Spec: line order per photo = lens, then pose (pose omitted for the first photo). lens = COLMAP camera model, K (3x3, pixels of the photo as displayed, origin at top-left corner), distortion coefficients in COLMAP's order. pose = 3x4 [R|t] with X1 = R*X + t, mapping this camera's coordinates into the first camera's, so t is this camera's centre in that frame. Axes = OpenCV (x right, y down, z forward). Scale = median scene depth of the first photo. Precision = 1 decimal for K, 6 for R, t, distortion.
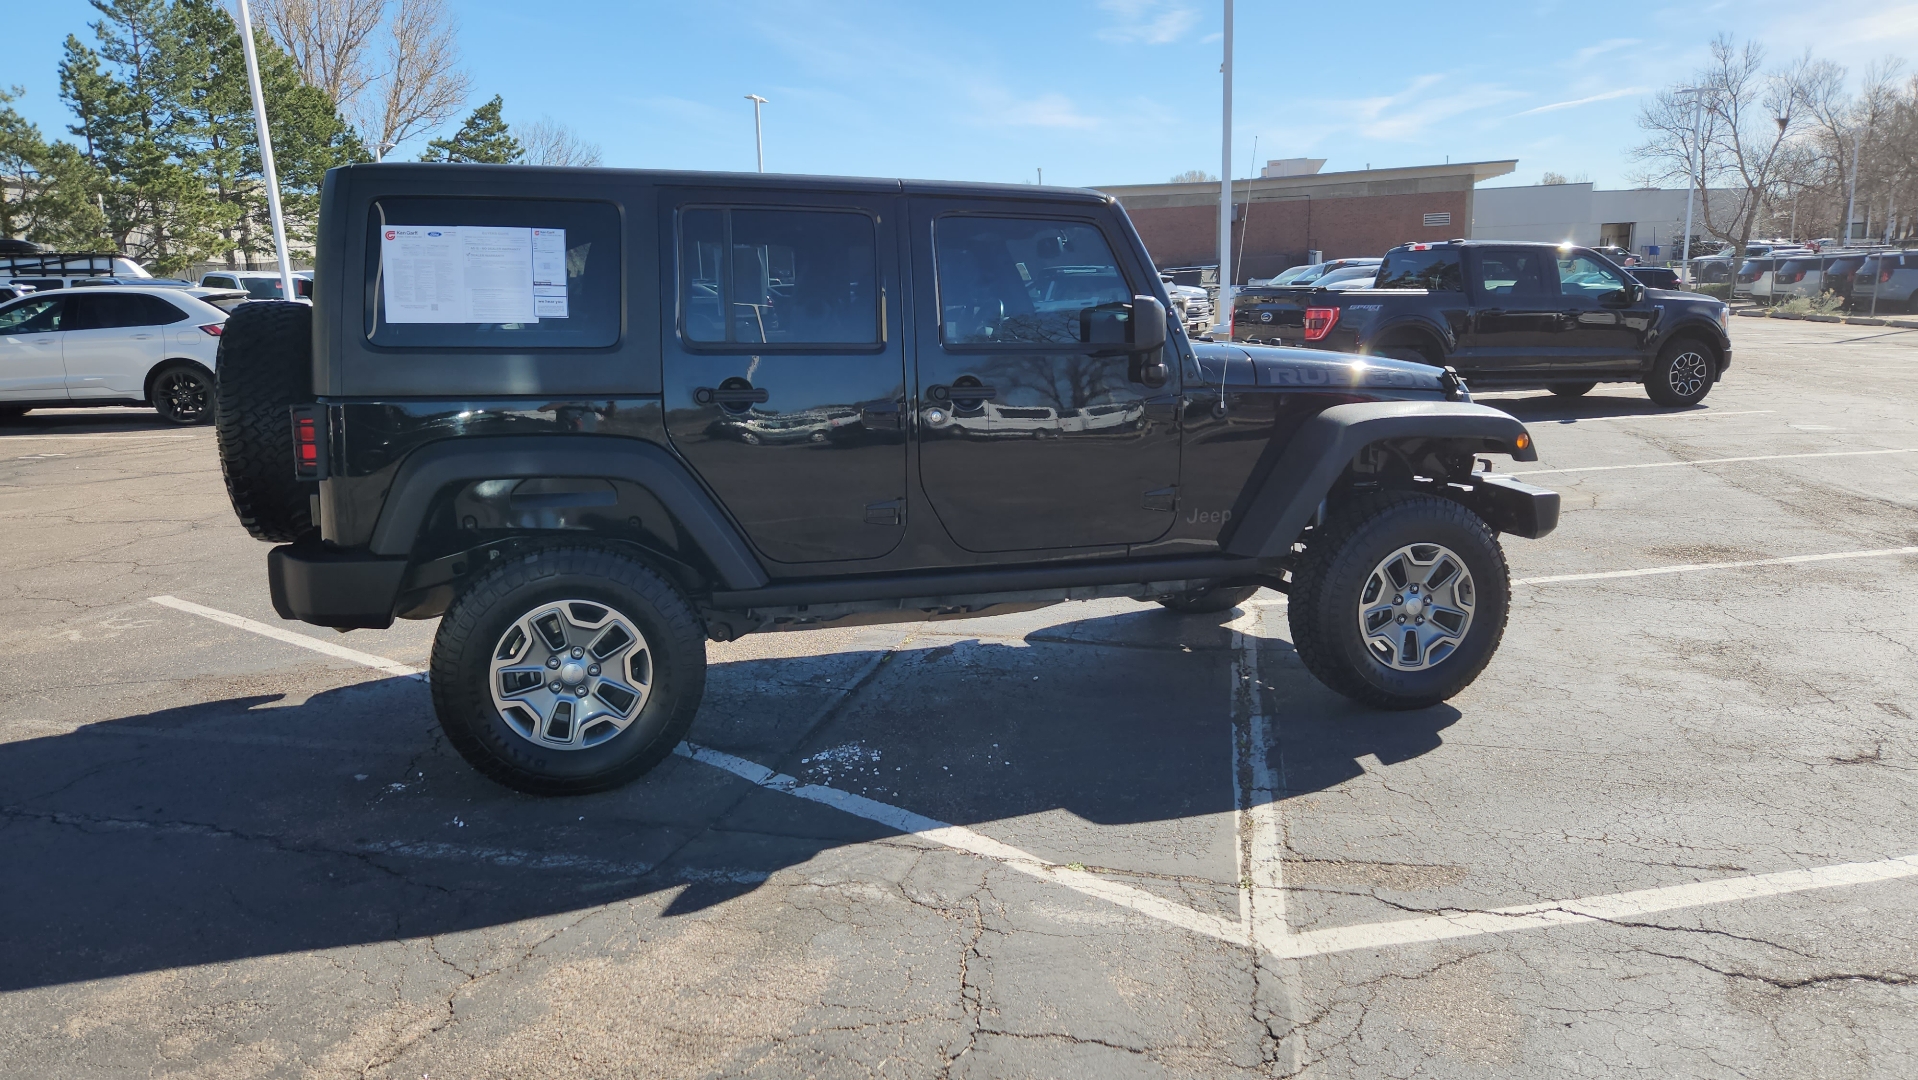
lens RADIAL K [[1284.0, 0, 931.7], [0, 1284.0, 520.1], [0, 0, 1]] dist [0.069669, -0.055542]
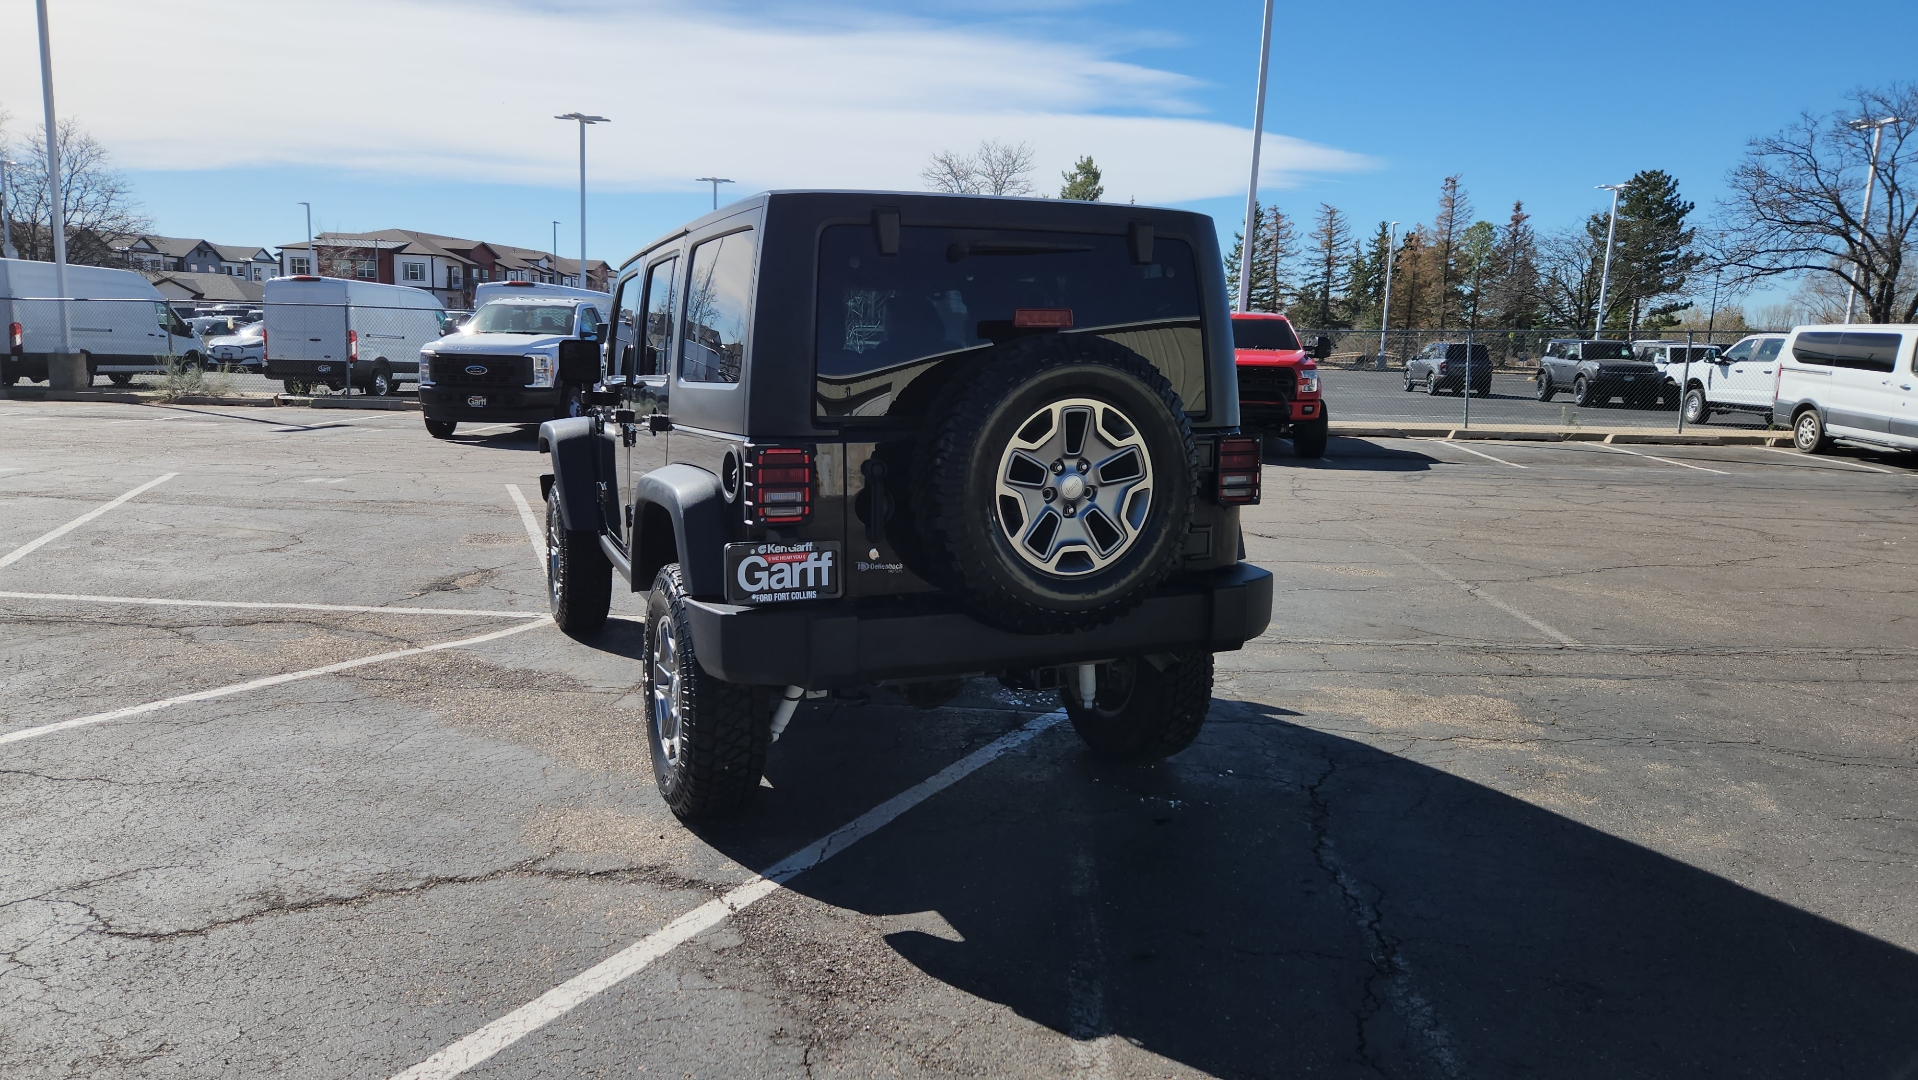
lens RADIAL K [[1284.0, 0, 919.3], [0, 1284.0, 529.5], [0, 0, 1]] dist [0.069669, -0.055542]
pose [[-0.124816, -0.123902, 0.984413, -1.326984], [0.154460, 0.977649, 0.142635, -0.181638], [-0.980083, 0.169856, -0.102888, 1.225038]]
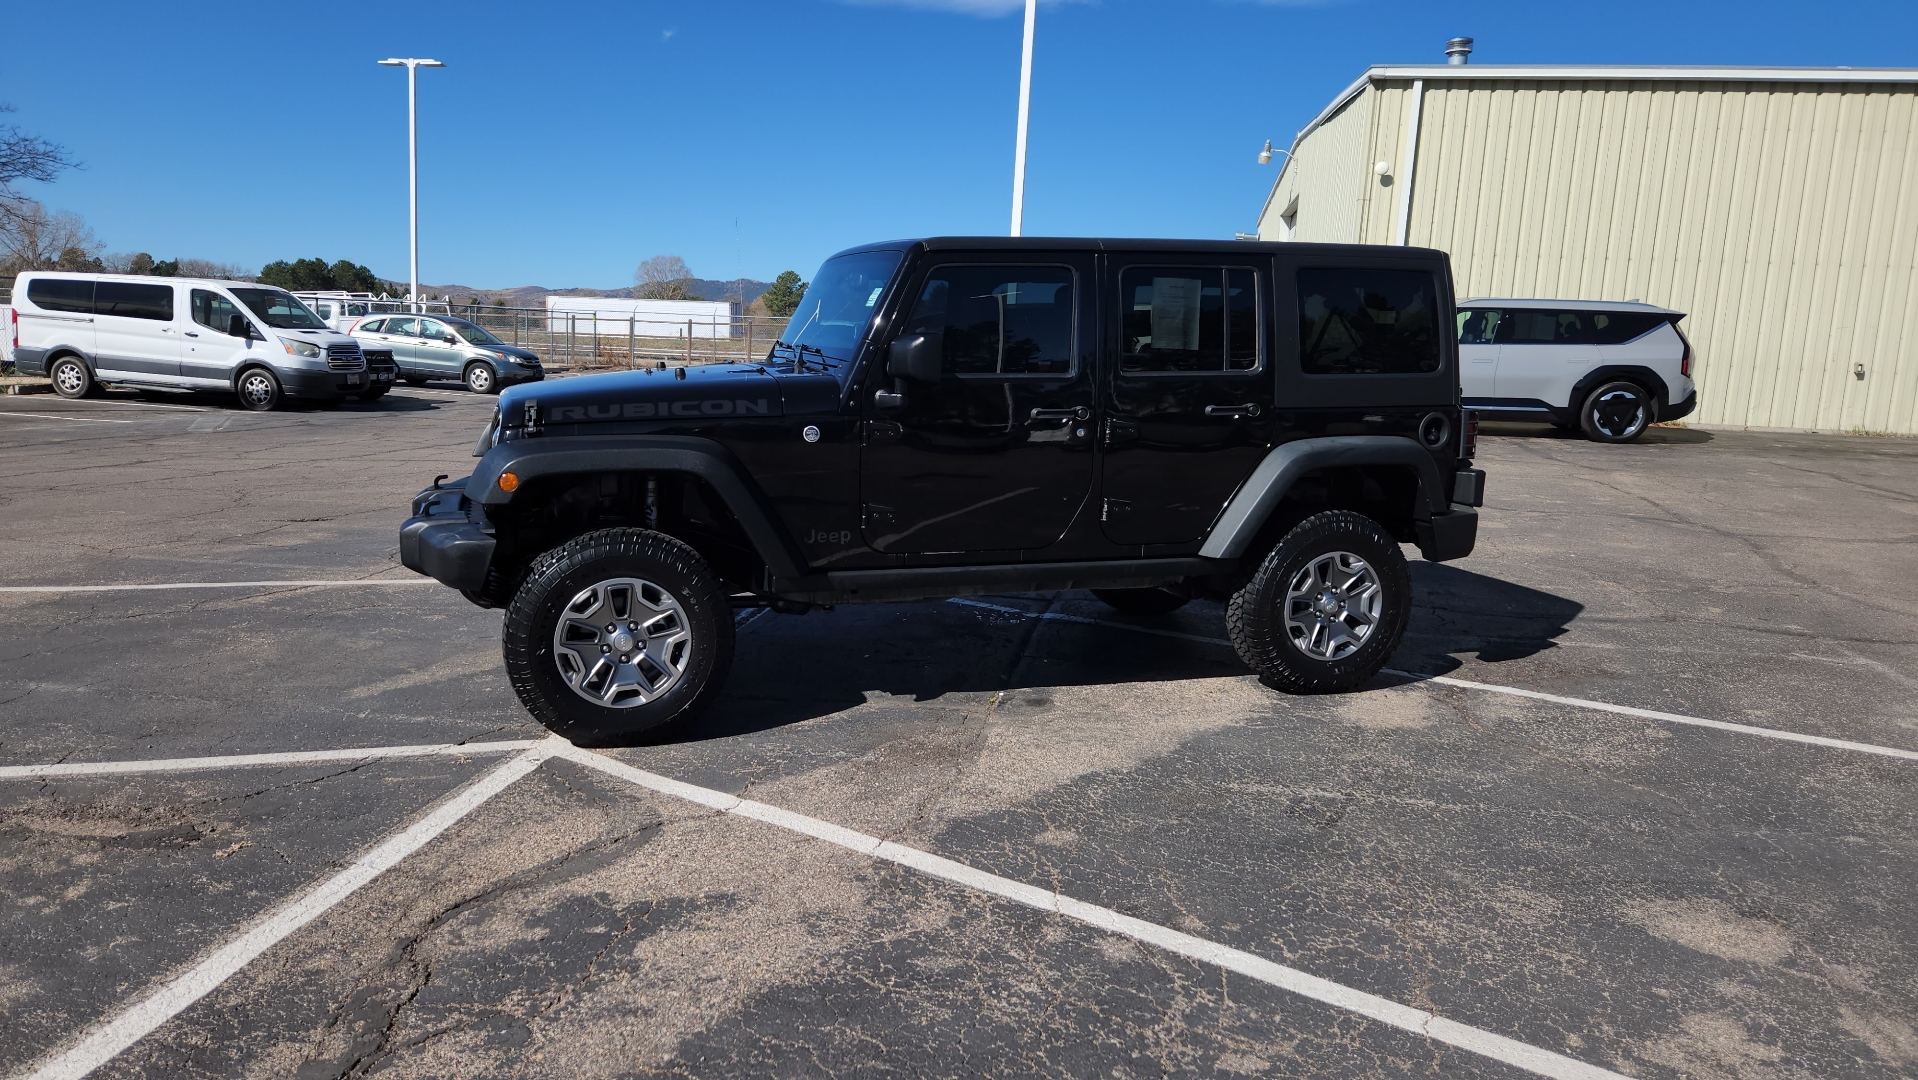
lens RADIAL K [[1284.3, 0, 933.1], [0, 1284.3, 536.8], [0, 0, 1]] dist [0.065423, -0.047895]
pose [[-0.998514, -0.004145, -0.054339, 0.103184], [-0.021347, 0.947172, 0.320016, -0.425495], [0.050142, 0.320701, -0.945852, 2.509415]]
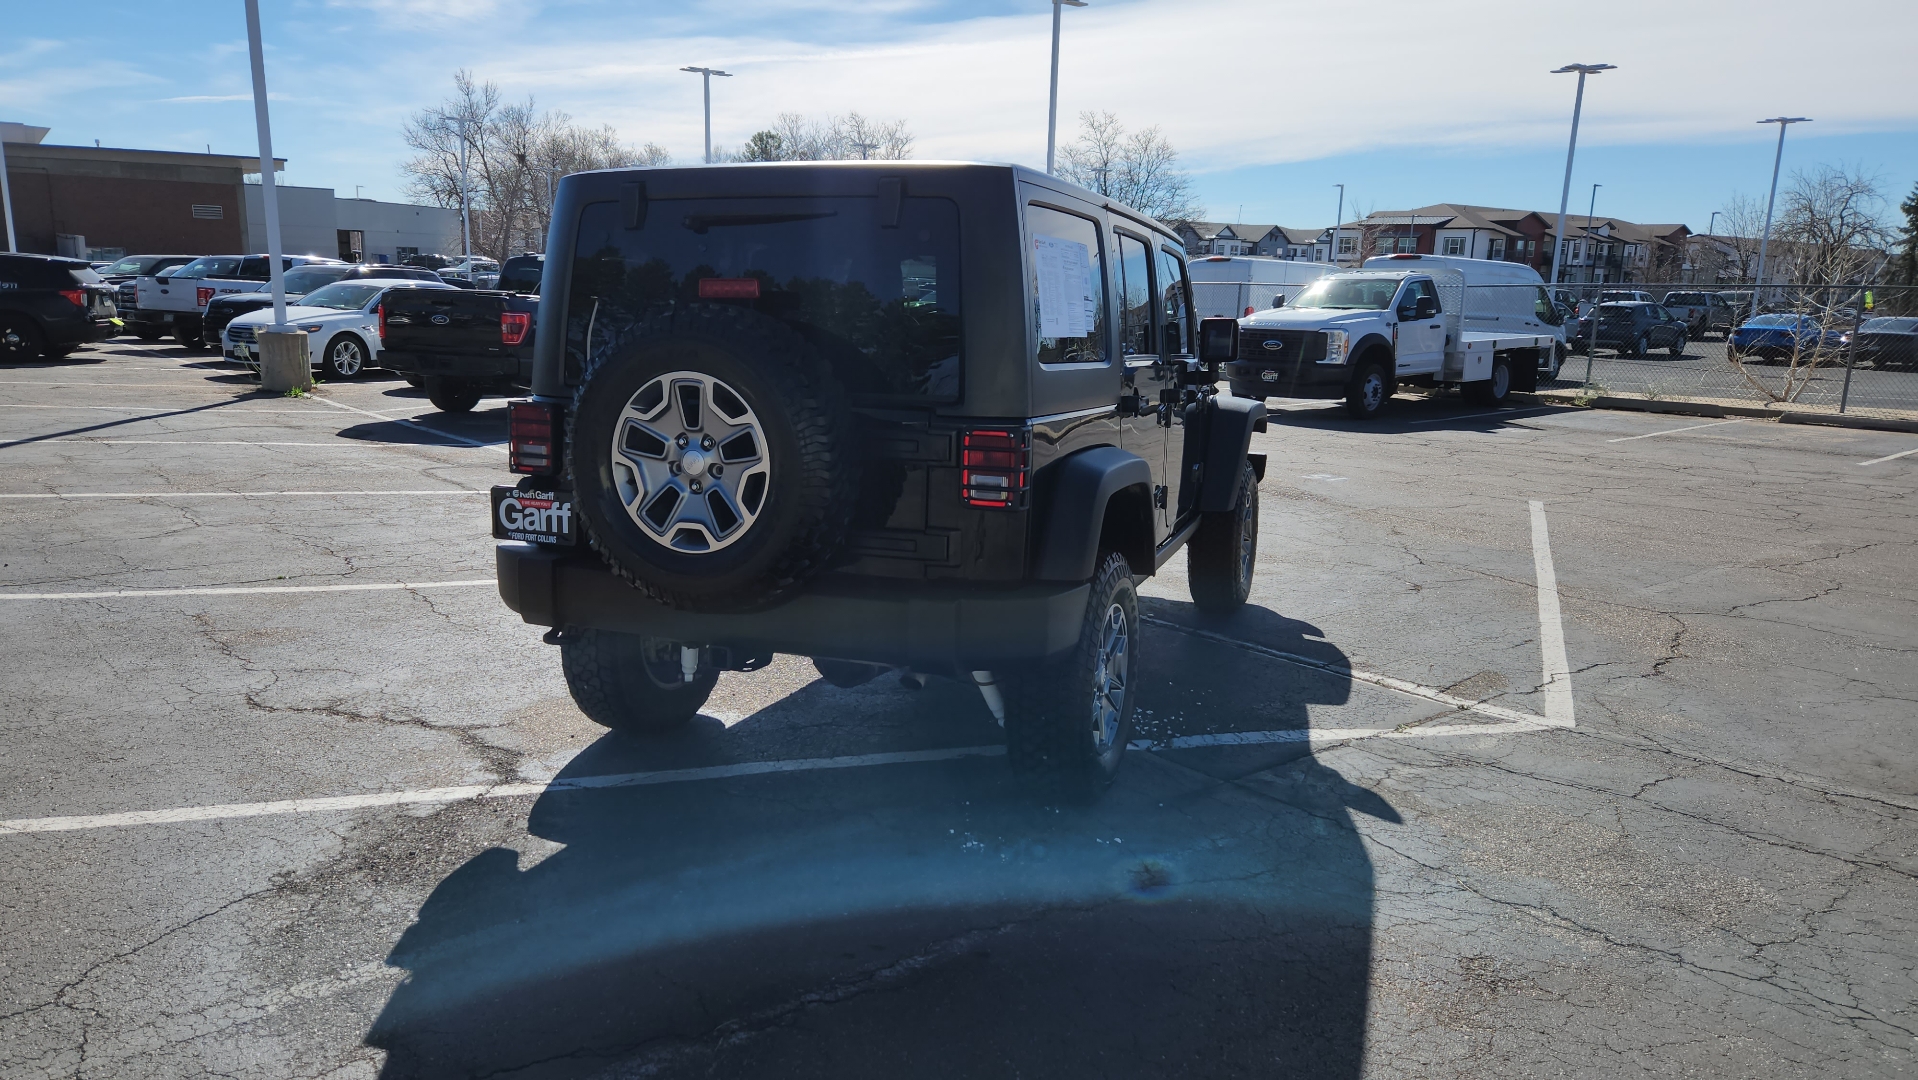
lens RADIAL K [[1284.0, 0, 917.4], [0, 1284.0, 527.5], [0, 0, 1]] dist [0.069669, -0.055542]
pose [[0.602638, -0.106891, 0.790824, -1.083854], [0.103154, 0.993109, 0.055626, -0.067459], [-0.791320, 0.048055, 0.609511, 0.452763]]
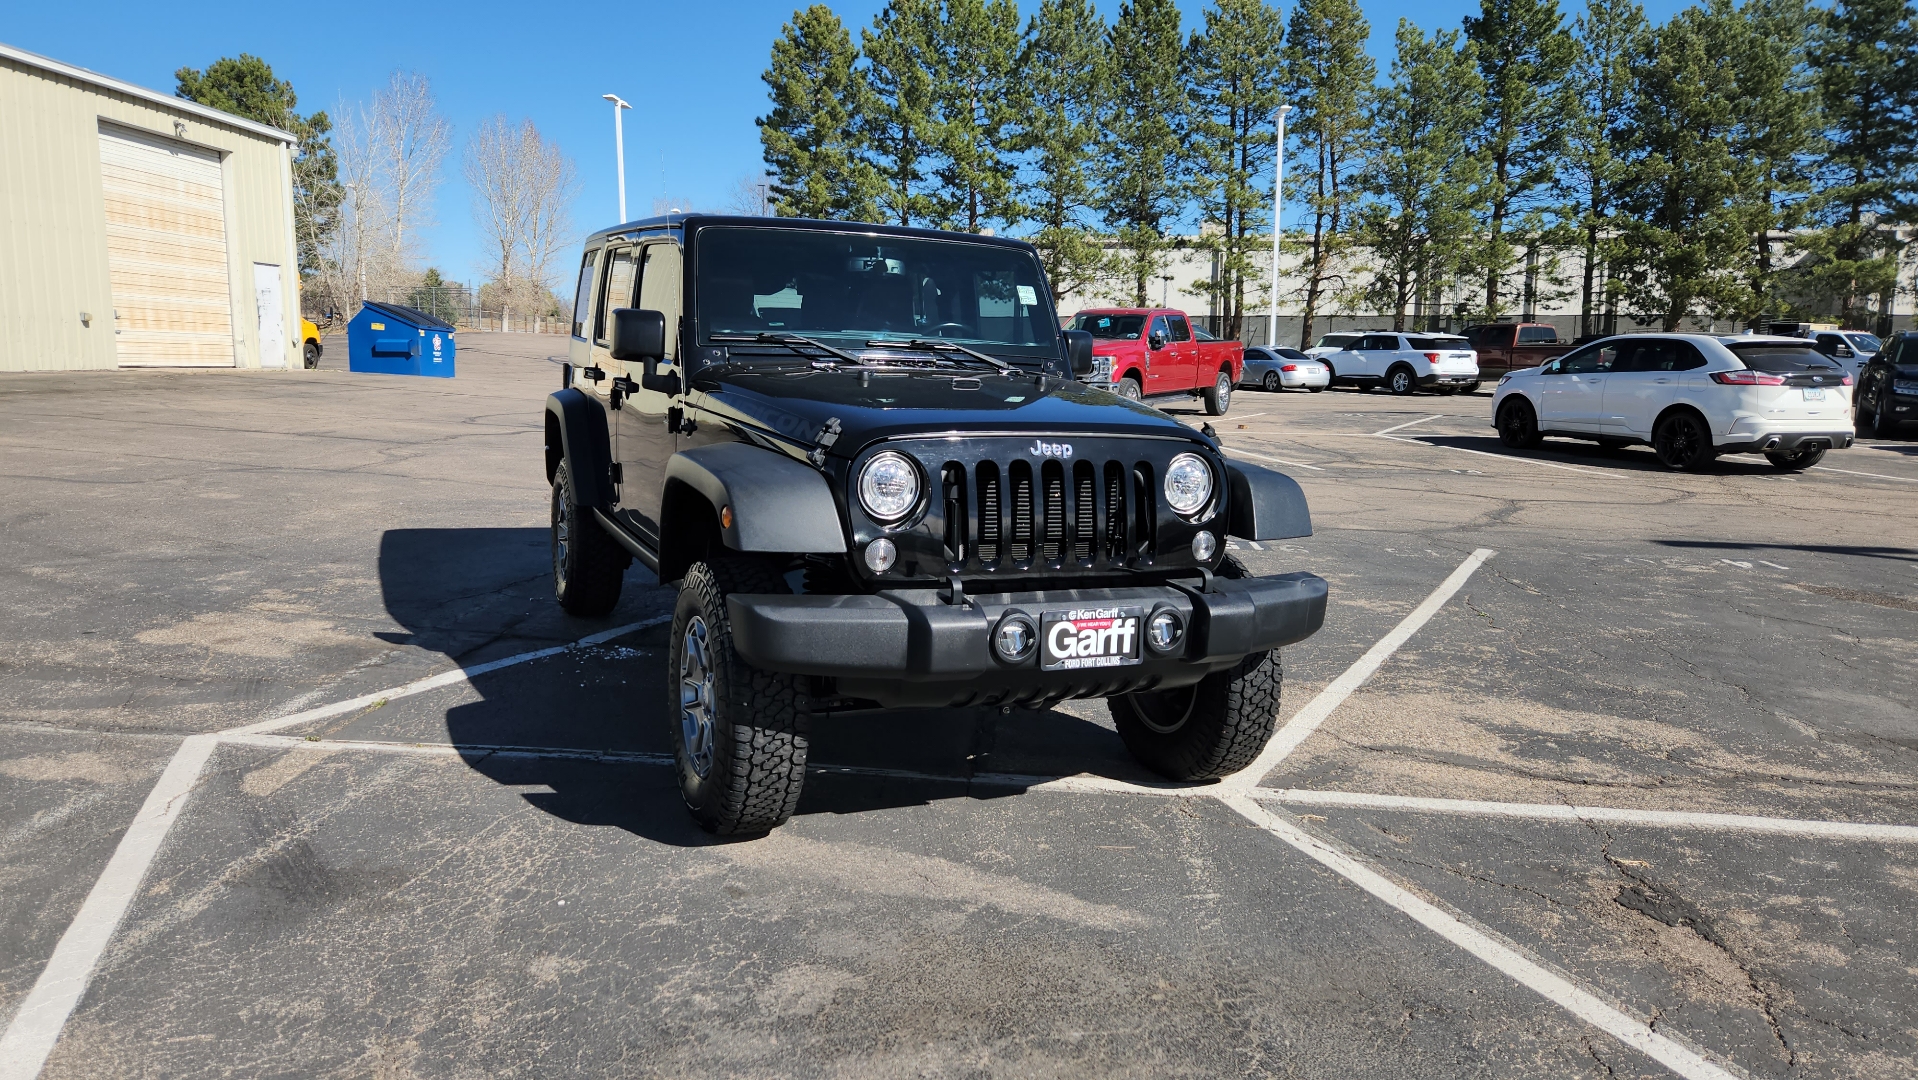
lens RADIAL K [[1285.7, 0, 927.7], [0, 1285.7, 520.8], [0, 0, 1]] dist [0.069585, -0.053989]
pose [[0.136626, 0.160458, -0.977541, 1.285768], [-0.202274, 0.970523, 0.131036, -0.192457], [0.969752, 0.179828, 0.165055, 1.083543]]
